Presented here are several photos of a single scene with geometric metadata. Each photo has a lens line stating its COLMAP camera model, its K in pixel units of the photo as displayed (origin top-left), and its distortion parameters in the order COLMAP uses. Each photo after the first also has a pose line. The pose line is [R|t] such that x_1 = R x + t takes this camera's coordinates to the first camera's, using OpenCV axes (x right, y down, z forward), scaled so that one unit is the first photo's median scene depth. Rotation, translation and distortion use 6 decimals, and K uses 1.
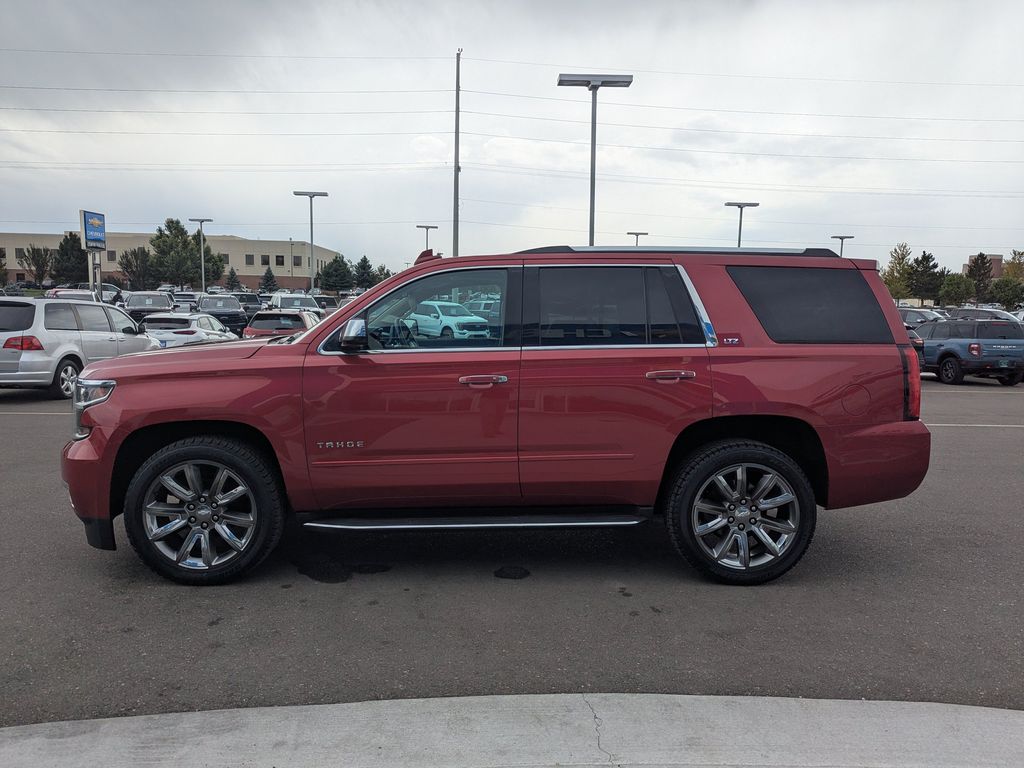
lens RADIAL K [[726.0, 0, 512.0], [0, 726.0, 384.0], [0, 0, 1]] dist [0.056529, -0.049961]
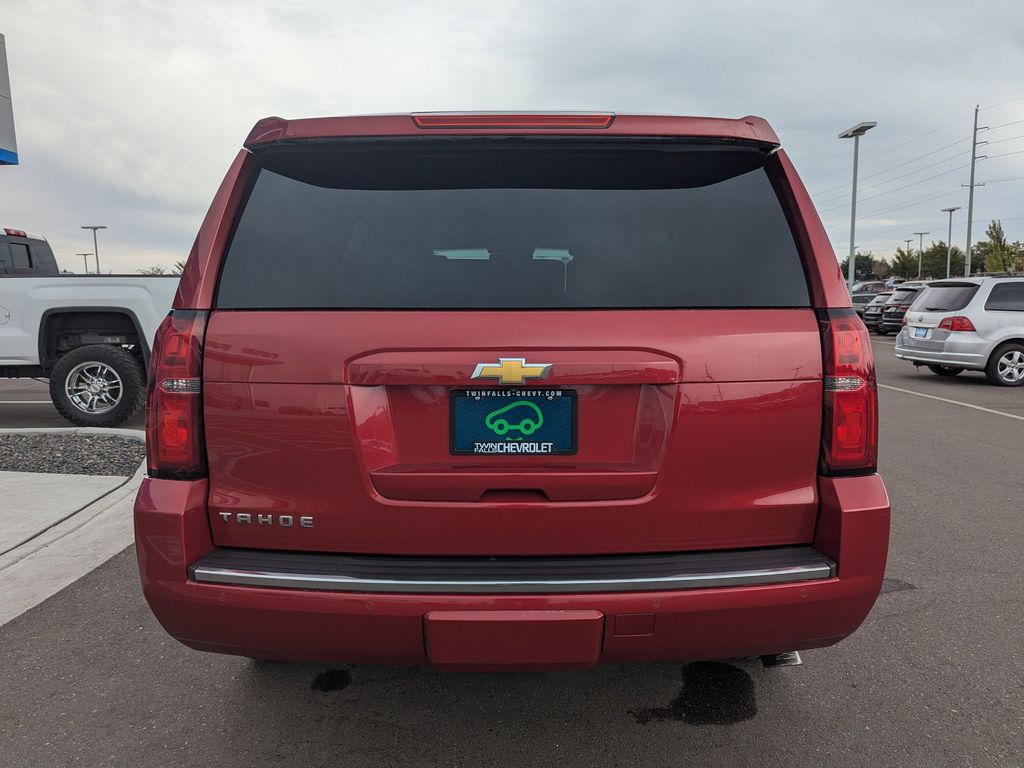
lens RADIAL K [[726.0, 0, 512.0], [0, 726.0, 384.0], [0, 0, 1]] dist [0.056529, -0.049961]
pose [[-0.017886, 0.107019, -0.994096, 0.075526], [-0.094896, 0.989585, 0.108241, -0.005582], [0.995327, 0.096271, -0.007545, 0.090455]]
